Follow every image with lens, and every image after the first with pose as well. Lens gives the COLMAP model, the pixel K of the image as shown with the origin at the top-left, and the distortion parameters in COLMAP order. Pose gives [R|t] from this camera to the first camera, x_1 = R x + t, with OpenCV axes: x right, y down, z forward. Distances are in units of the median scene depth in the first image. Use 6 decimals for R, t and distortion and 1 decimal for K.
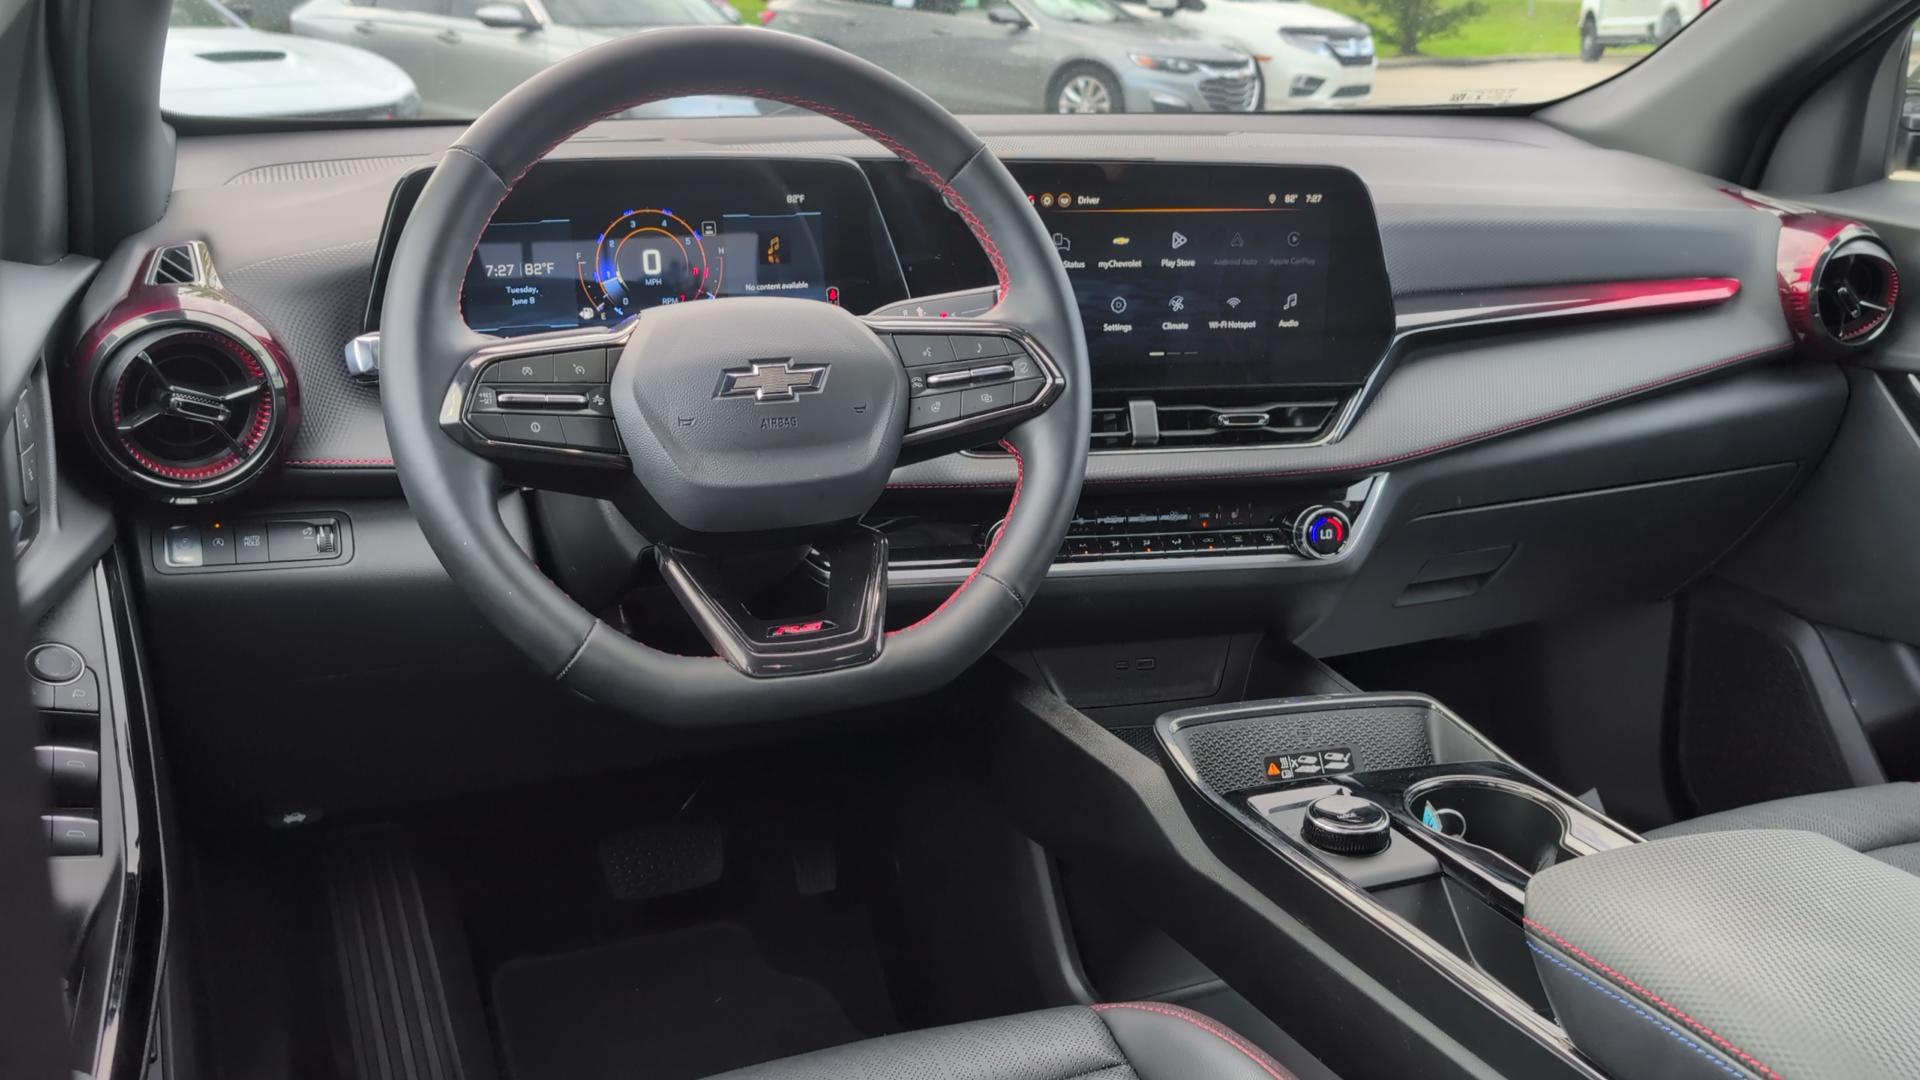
lens RADIAL K [[1599.7, 0, 951.5], [0, 1599.7, 540.8], [0, 0, 1]] dist [0.005049, -0.034046]
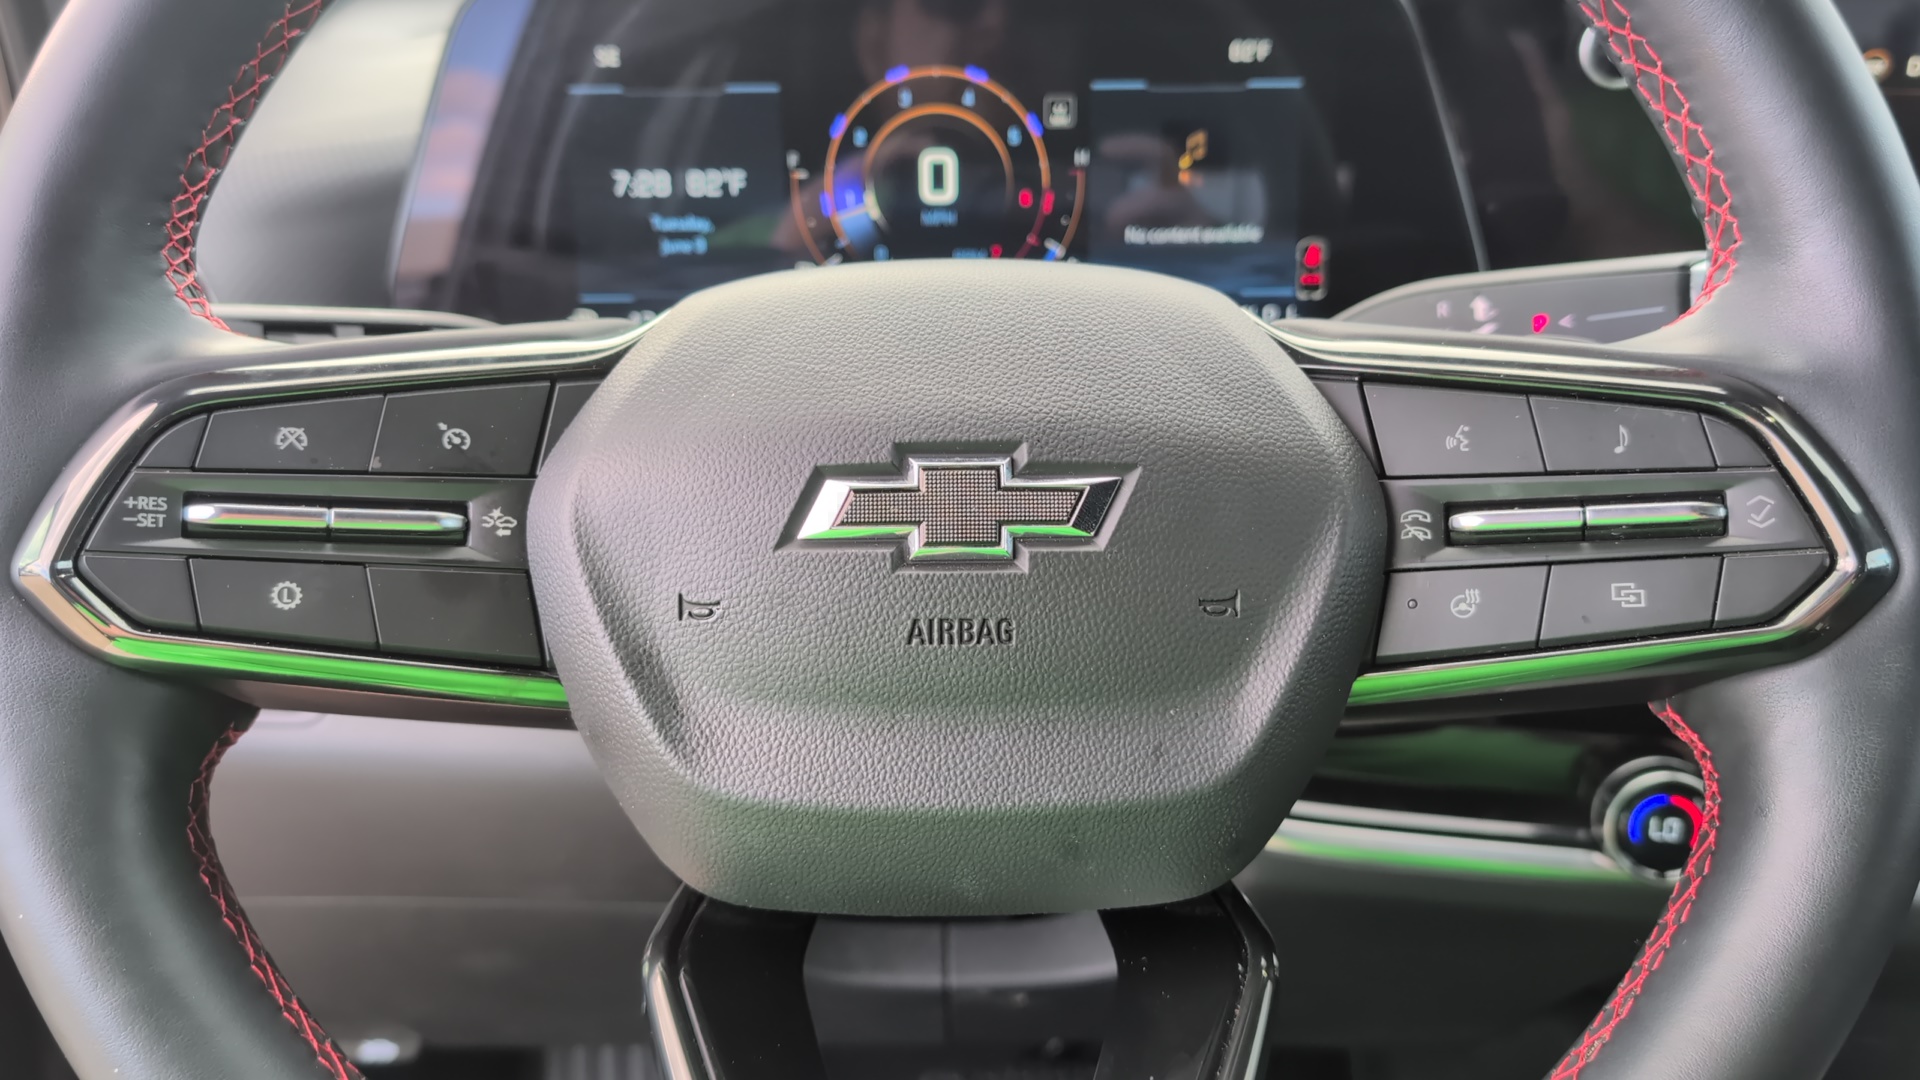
lens RADIAL K [[1599.7, 0, 957.3], [0, 1599.7, 537.9], [0, 0, 1]] dist [0.005049, -0.034046]
pose [[0.925350, 0.103797, -0.364629, 0.013065], [-0.092450, 0.994536, 0.048490, -0.103777], [0.367670, -0.011160, 0.929889, 0.640031]]
